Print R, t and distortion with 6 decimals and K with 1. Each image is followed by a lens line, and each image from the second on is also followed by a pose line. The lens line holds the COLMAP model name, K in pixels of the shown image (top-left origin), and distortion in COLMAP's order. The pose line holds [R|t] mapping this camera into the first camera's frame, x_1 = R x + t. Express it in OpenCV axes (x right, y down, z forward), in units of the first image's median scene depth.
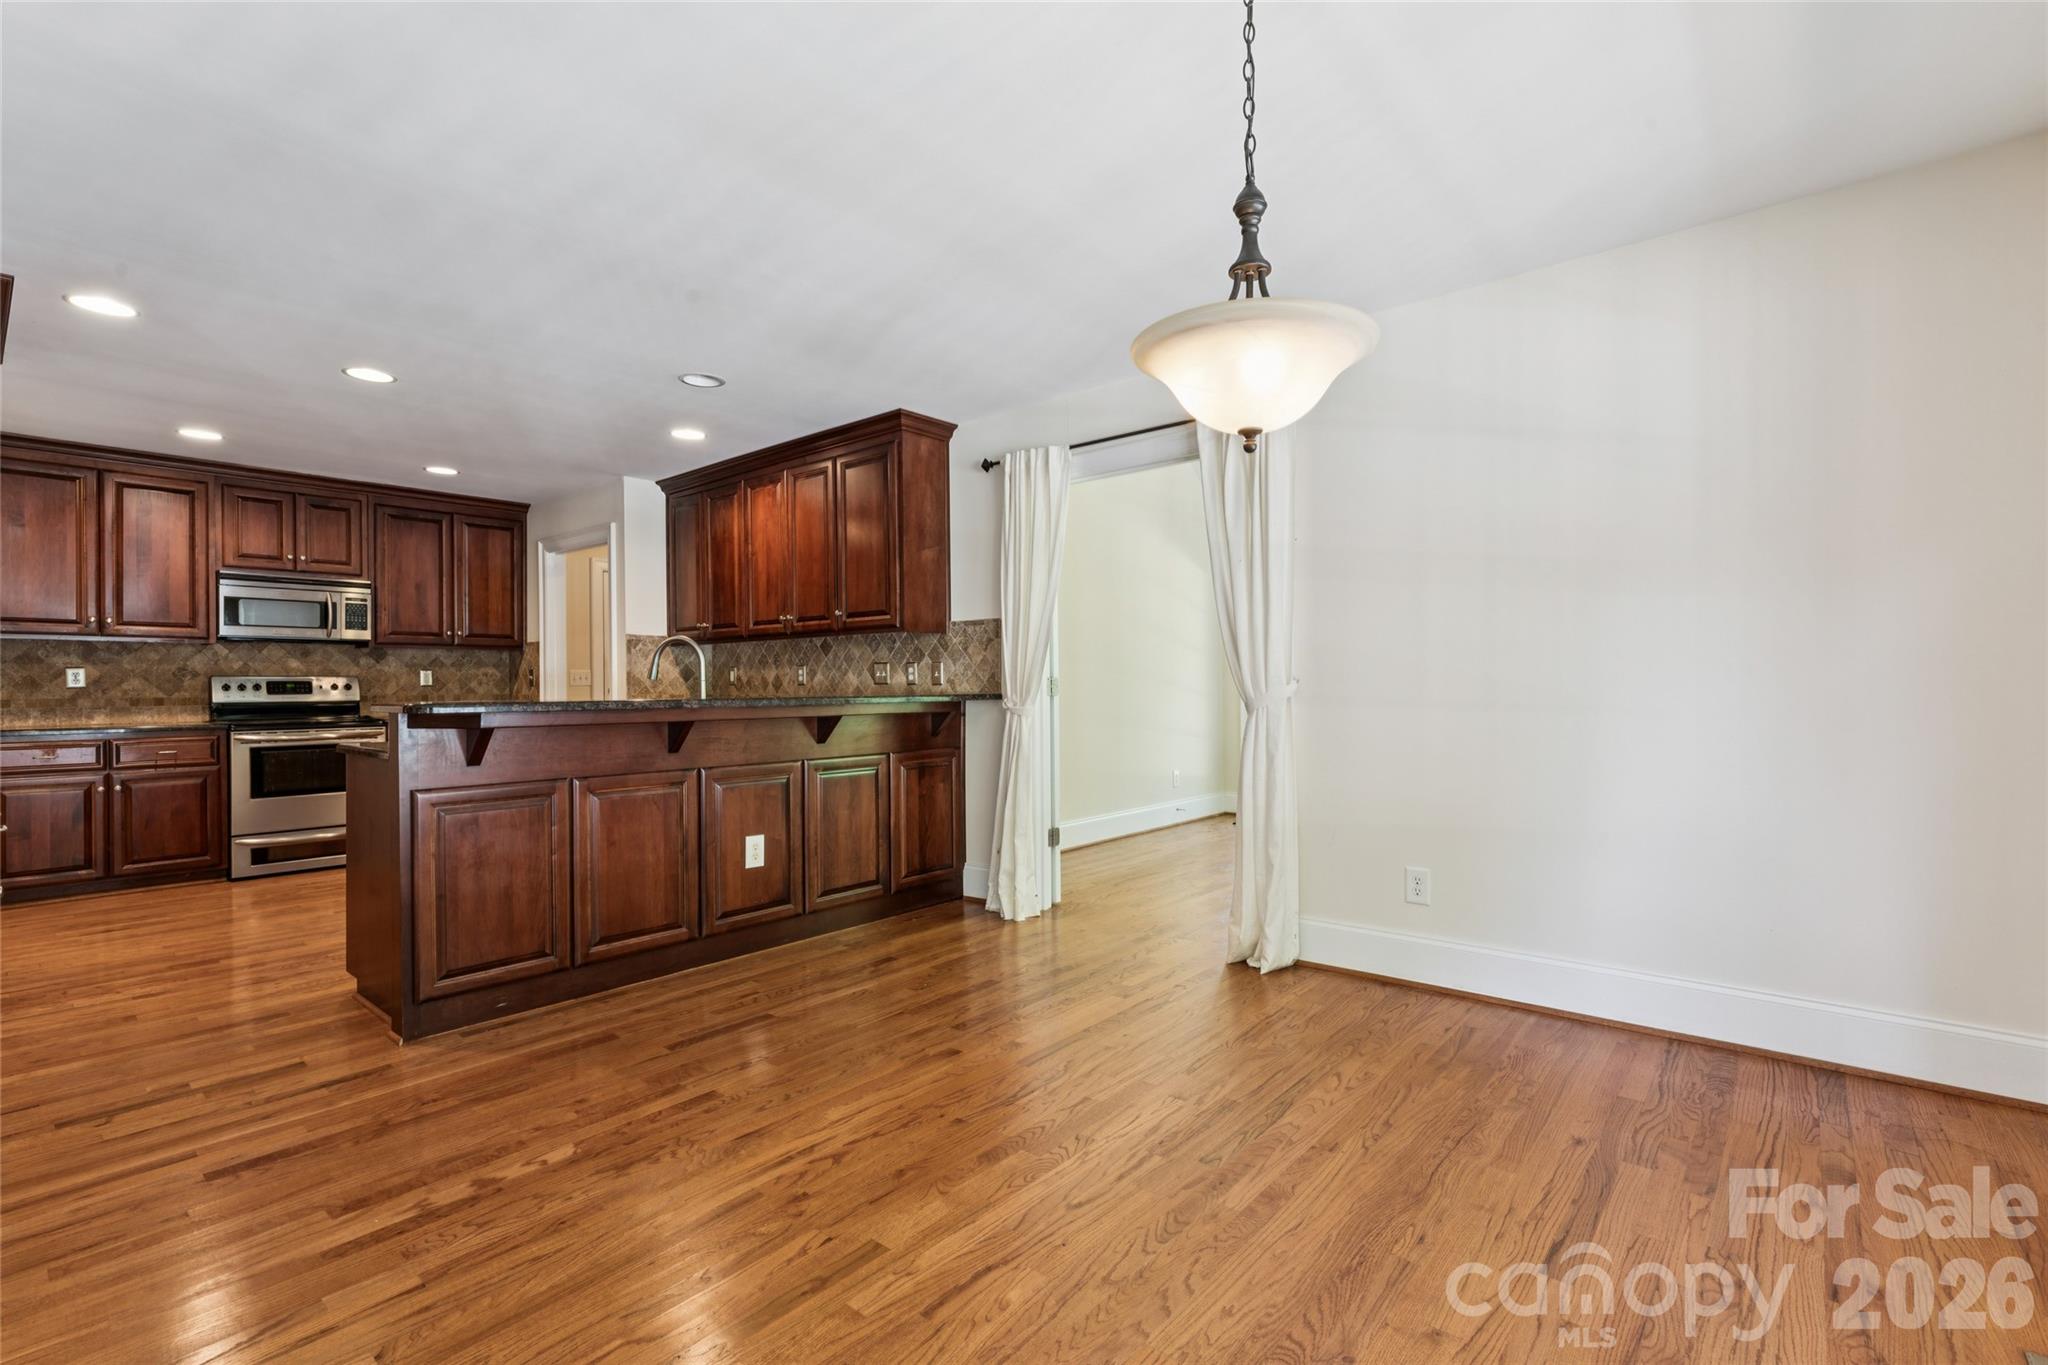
lens RADIAL K [[949.0, 0, 1051.8], [0, 949.0, 682.7], [0, 0, 1]] dist [-0.006978, 0.002276]
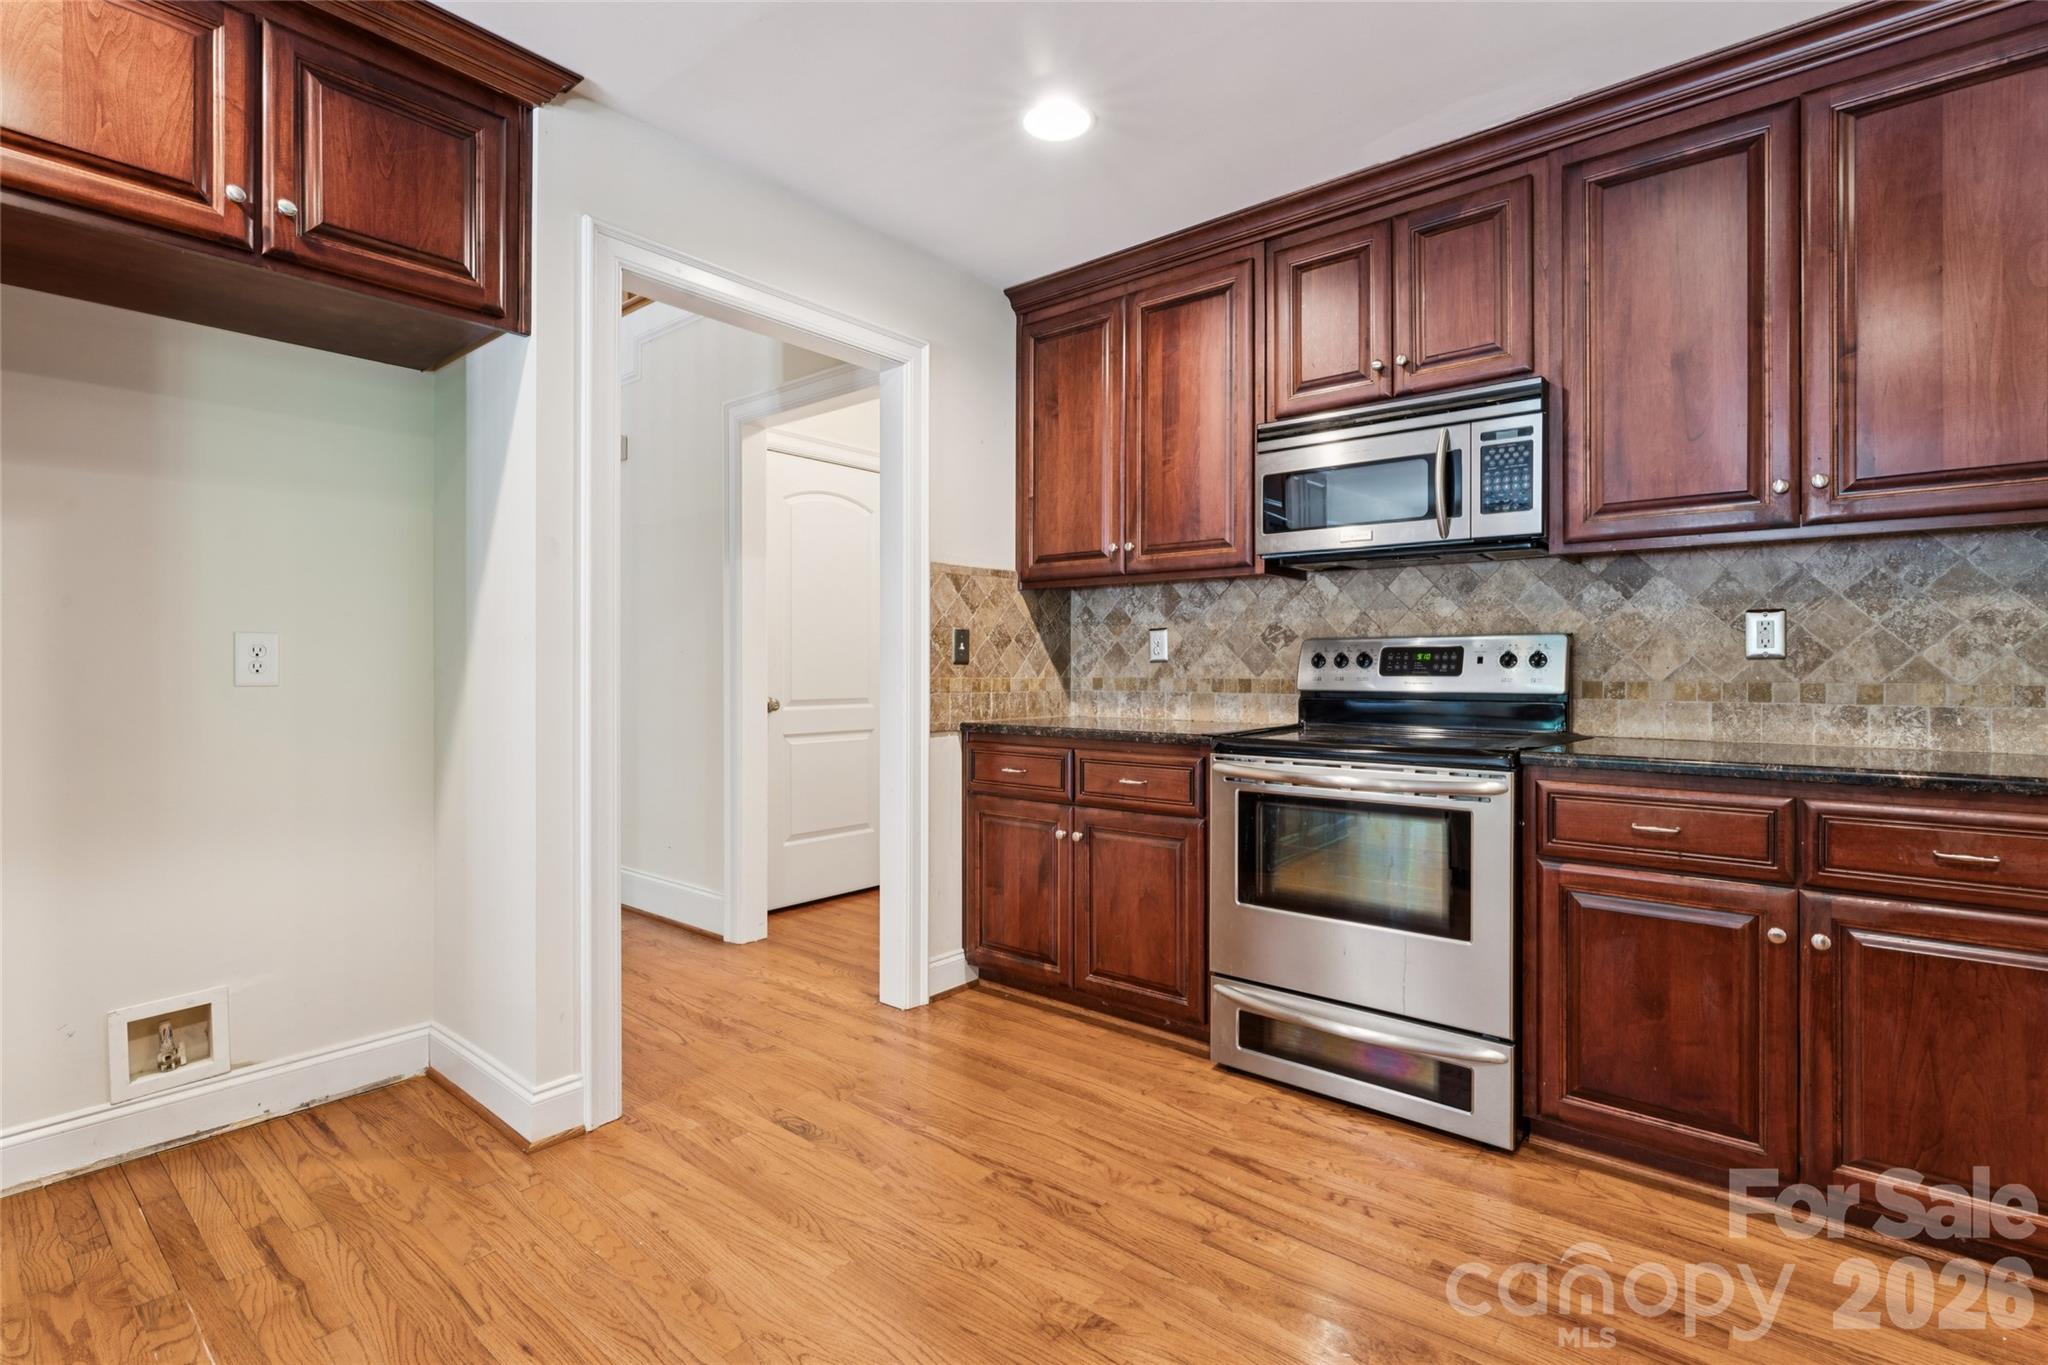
lens RADIAL K [[949.0, 0, 1029.0], [0, 949.0, 670.7], [0, 0, 1]] dist [-0.006978, 0.002276]
pose [[0.001614, 0.008242, -0.999965, -0.365374], [0.001367, 0.999965, 0.008244, 0.006070], [0.999998, -0.001380, 0.001603, 0.844948]]
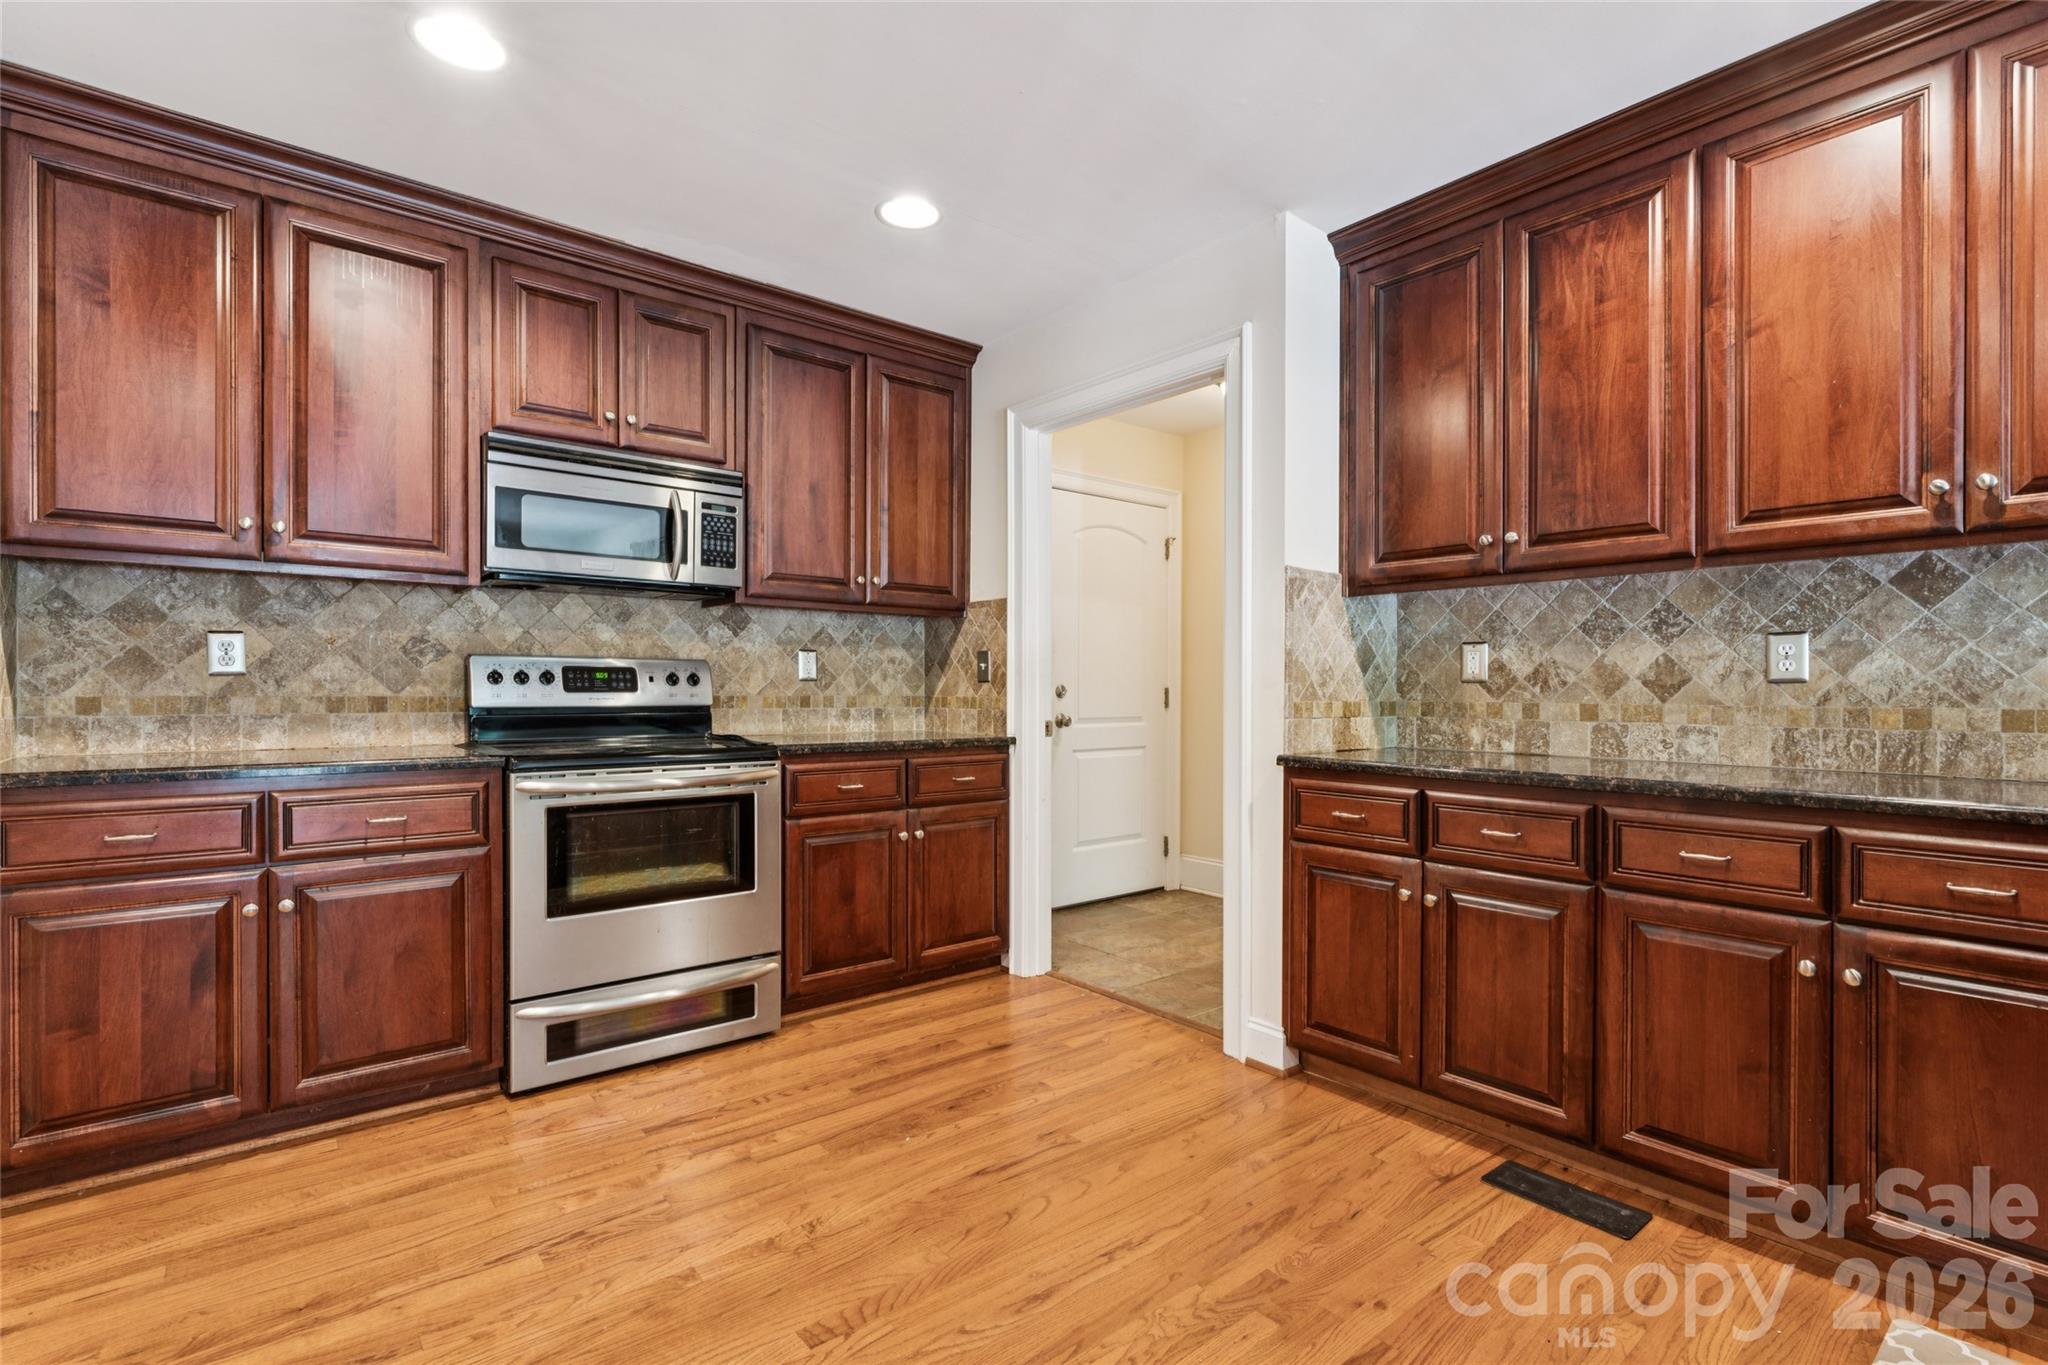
lens RADIAL K [[949.0, 0, 1020.5], [0, 949.0, 695.7], [0, 0, 1]] dist [-0.006978, 0.002276]
pose [[0.983063, 0.011310, -0.182920, -0.506433], [-0.009712, 0.999906, 0.009628, 0.007334], [0.183012, -0.007689, 0.983081, 0.555452]]
